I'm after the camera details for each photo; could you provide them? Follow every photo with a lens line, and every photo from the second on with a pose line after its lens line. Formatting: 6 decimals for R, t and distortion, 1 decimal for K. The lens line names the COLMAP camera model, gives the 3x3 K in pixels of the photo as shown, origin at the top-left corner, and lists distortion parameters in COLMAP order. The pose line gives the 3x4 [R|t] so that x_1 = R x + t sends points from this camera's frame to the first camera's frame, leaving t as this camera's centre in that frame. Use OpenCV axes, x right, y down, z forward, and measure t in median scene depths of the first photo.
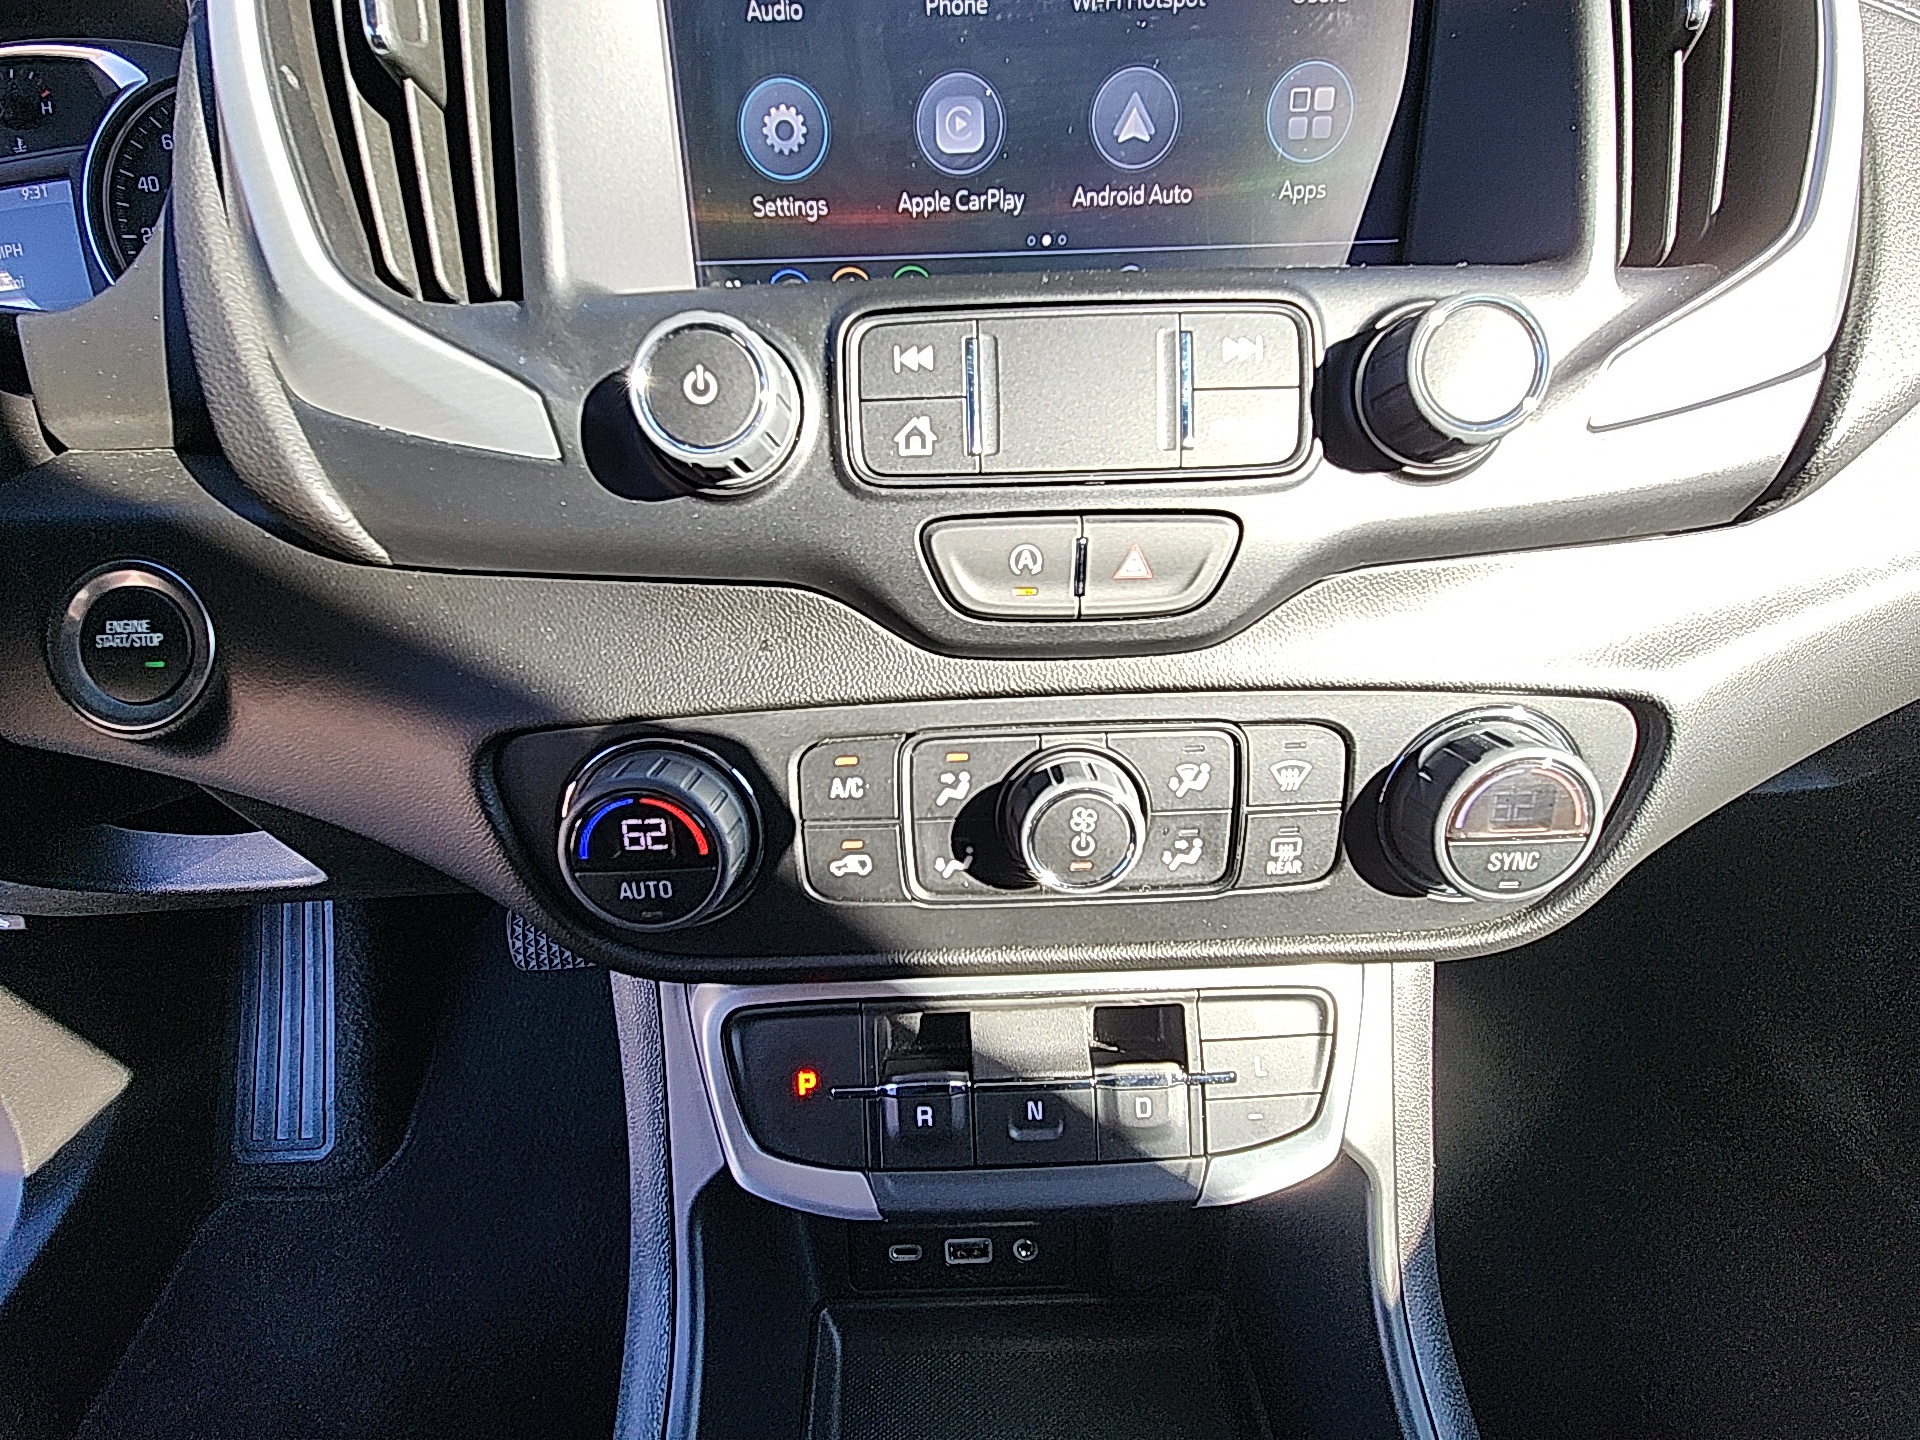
lens RADIAL K [[771.4, 0, 958.5], [0, 771.4, 712.2], [0, 0, 1]] dist [0.012622, -0.011183]
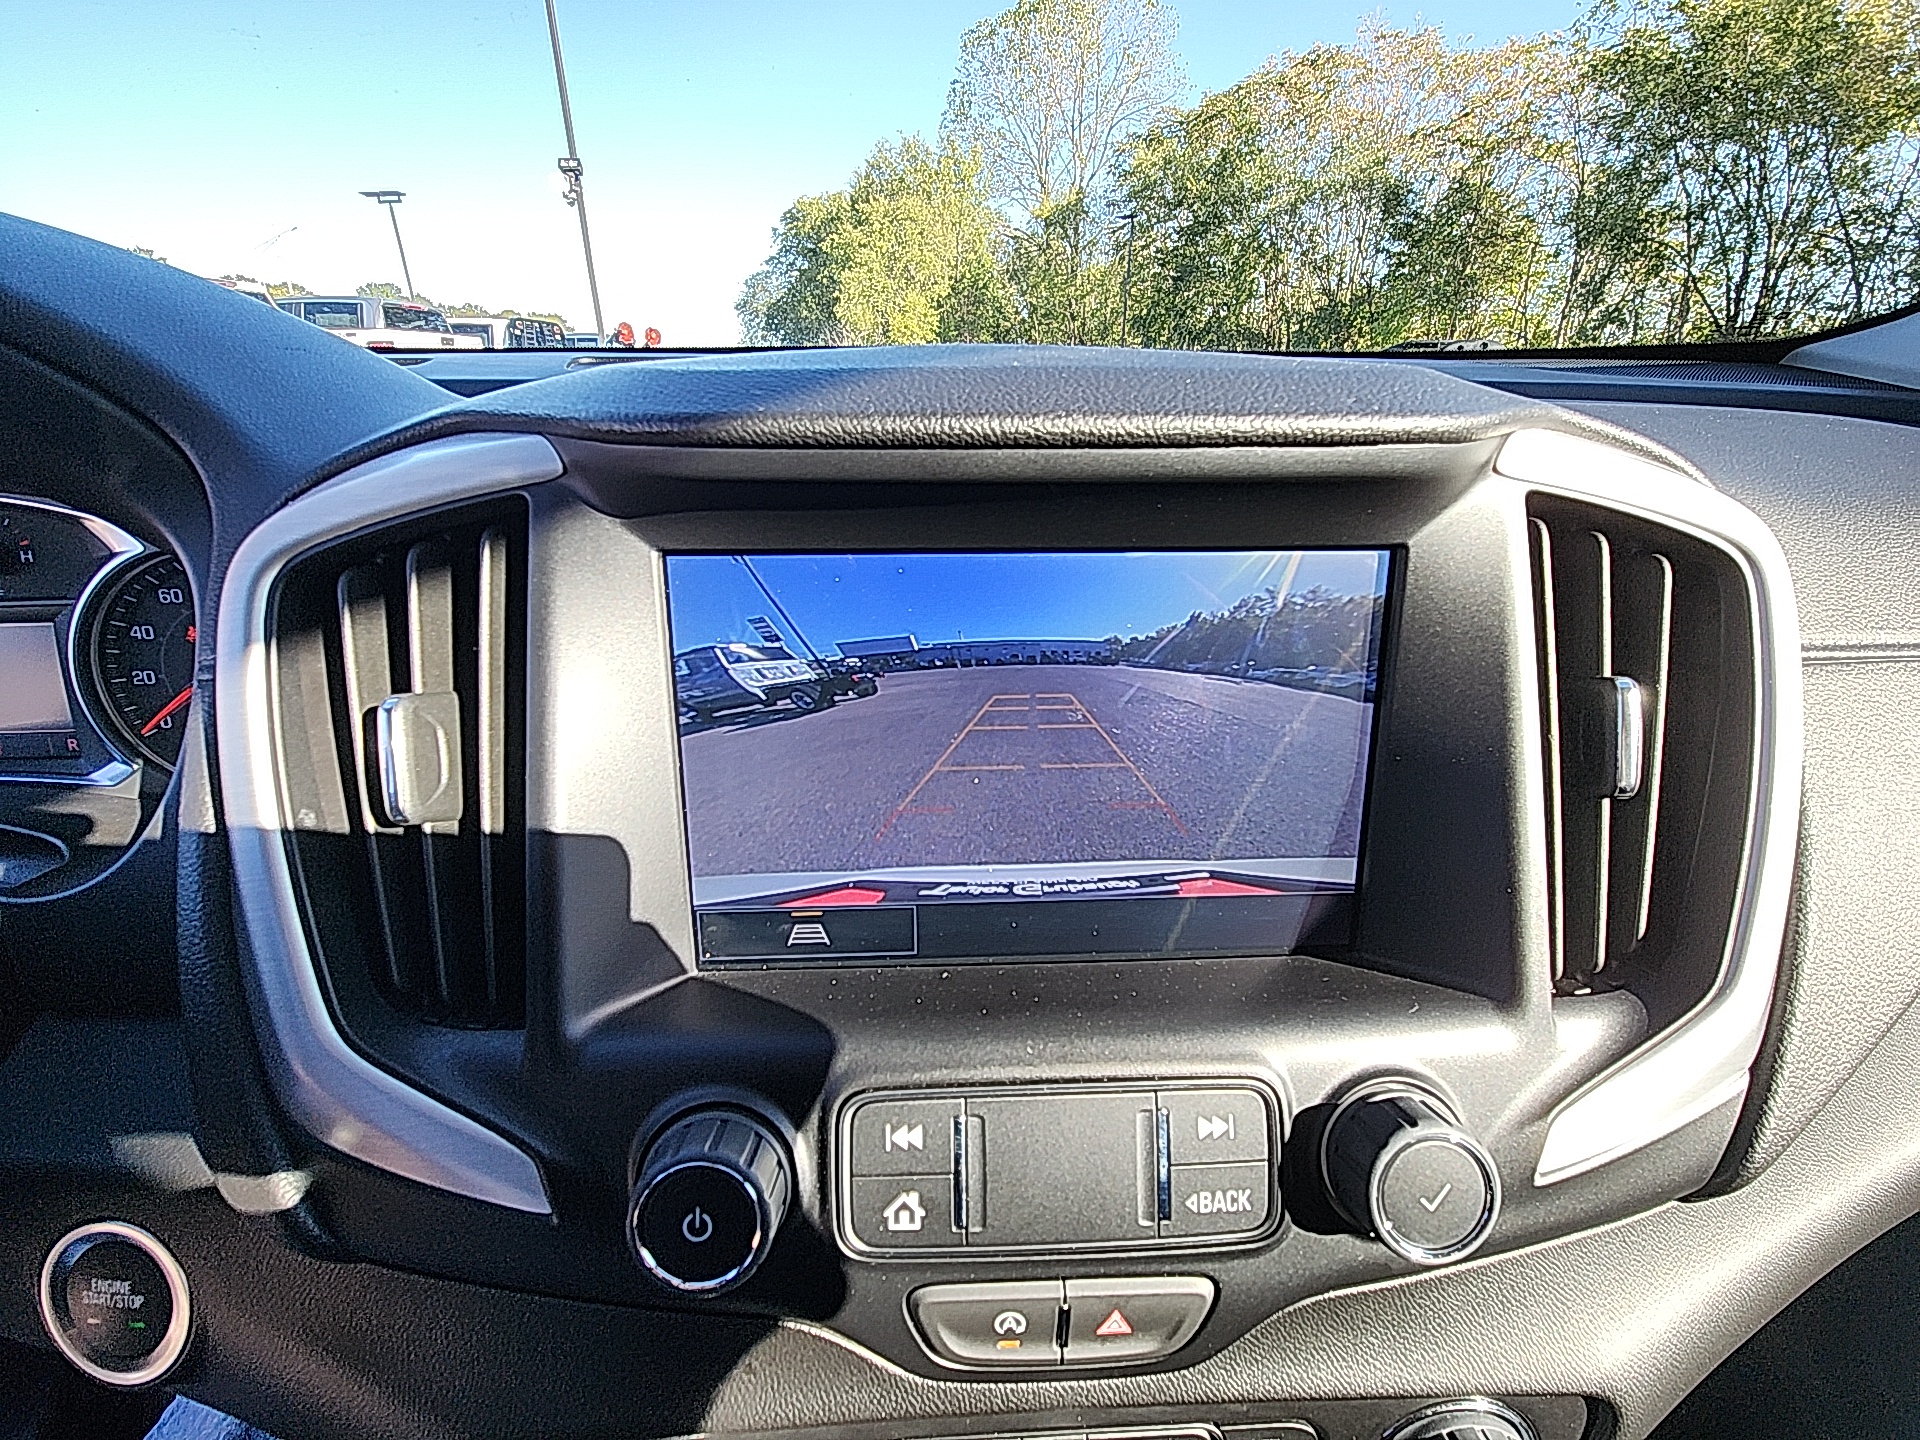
lens RADIAL K [[771.4, 0, 962.0], [0, 771.4, 704.9], [0, 0, 1]] dist [0.012622, -0.011183]
pose [[0.999112, 0.014360, 0.039614, -0.026430], [-0.010960, 0.996344, -0.084732, -0.845914], [-0.040685, 0.084222, 0.995616, -0.080326]]
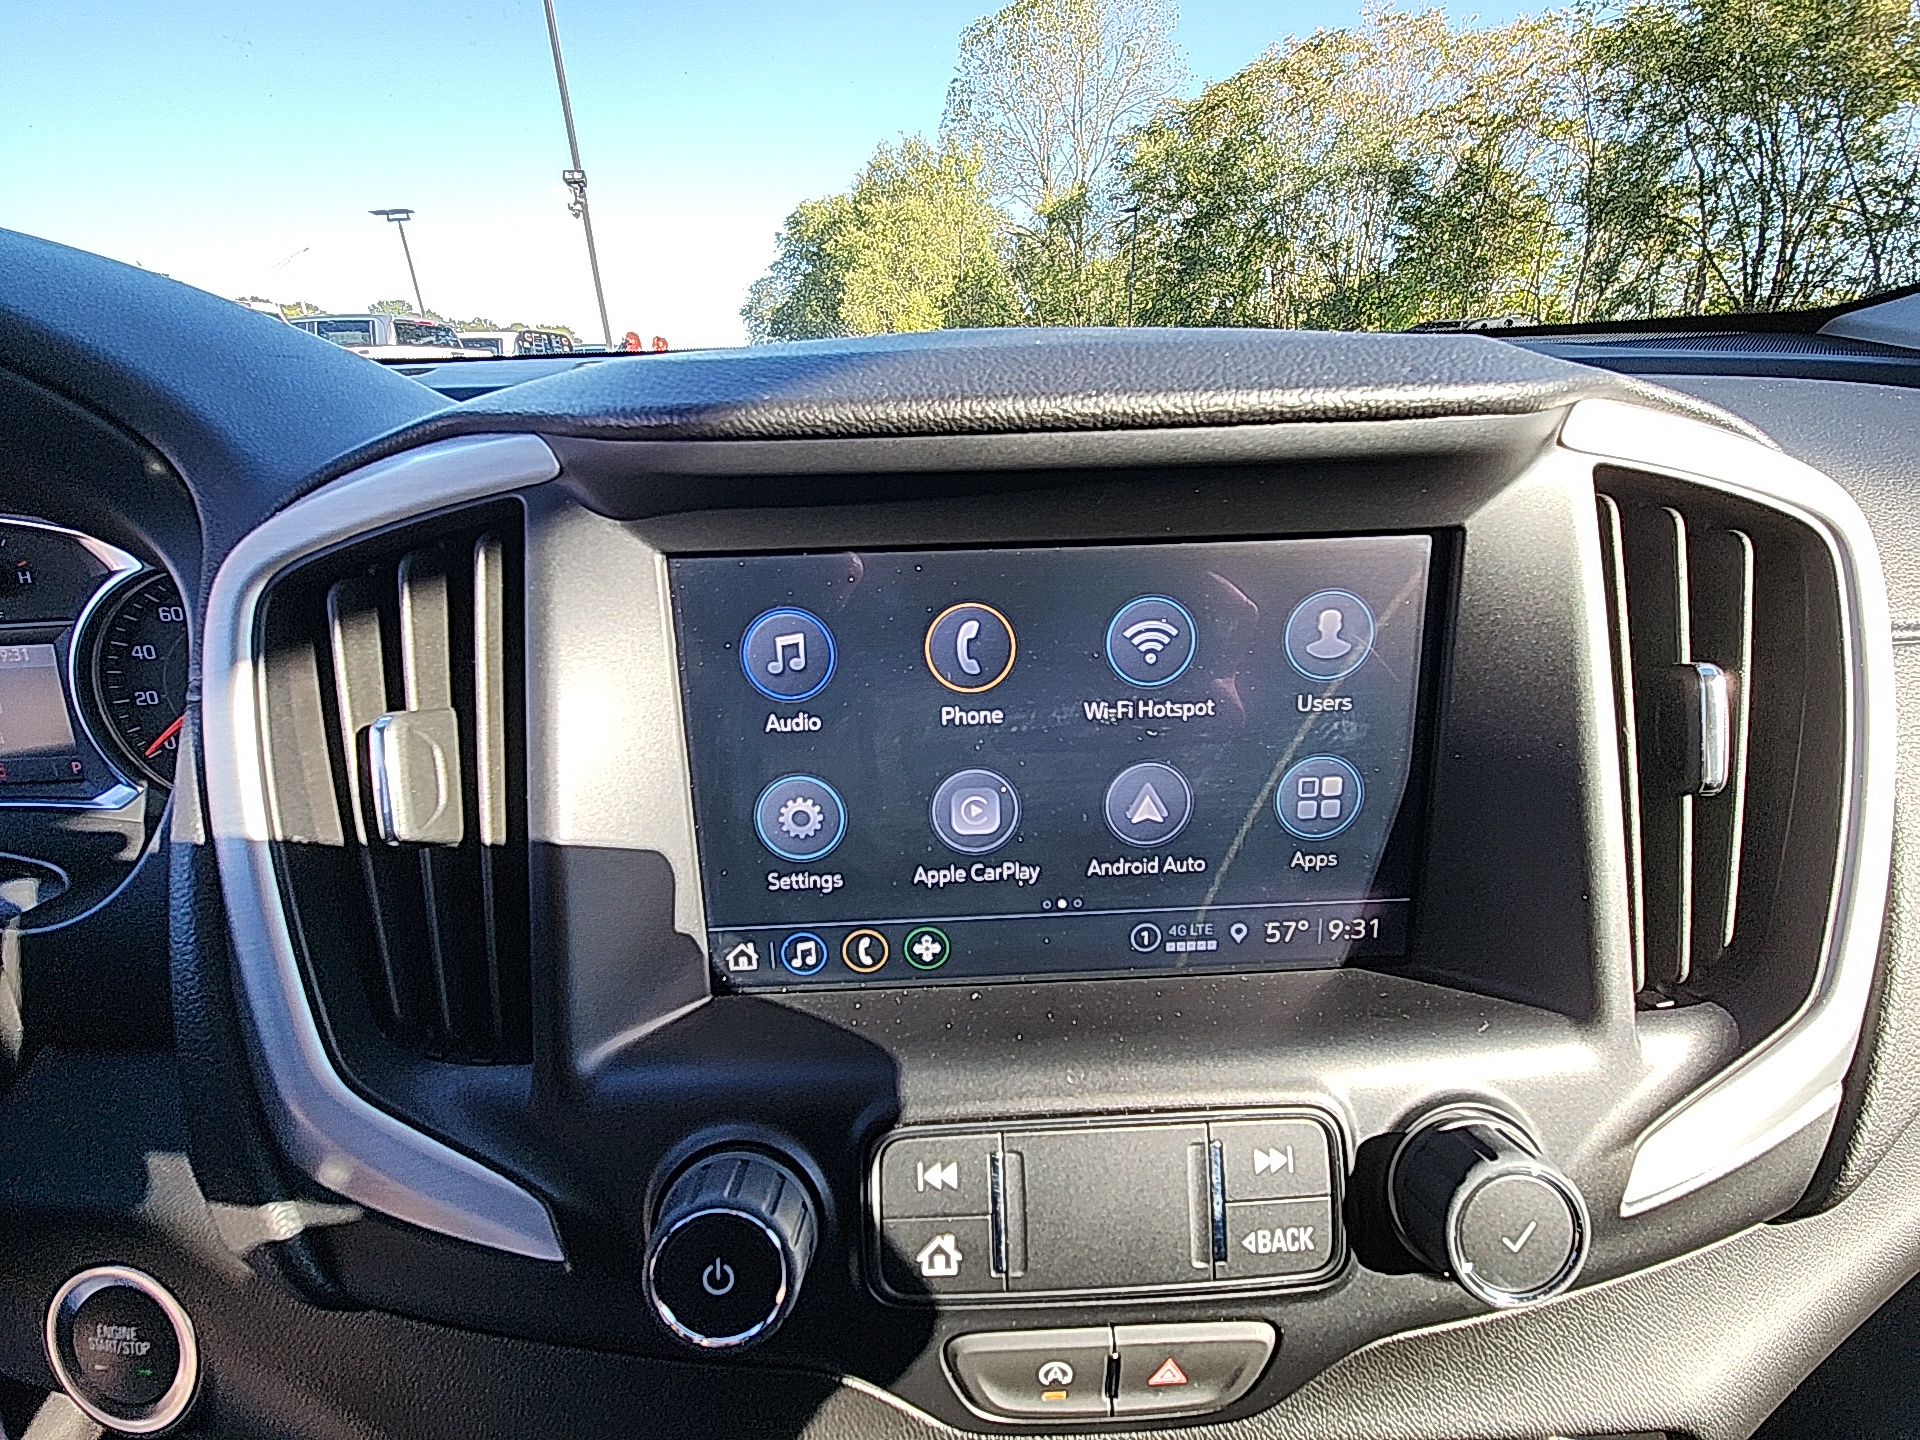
lens RADIAL K [[771.4, 0, 962.0], [0, 771.4, 704.8], [0, 0, 1]] dist [0.012622, -0.011183]
pose [[0.999720, -0.008152, 0.022222, -0.039058], [0.009986, 0.996440, -0.083713, -0.858811], [-0.021461, 0.083912, 0.996242, -0.015738]]
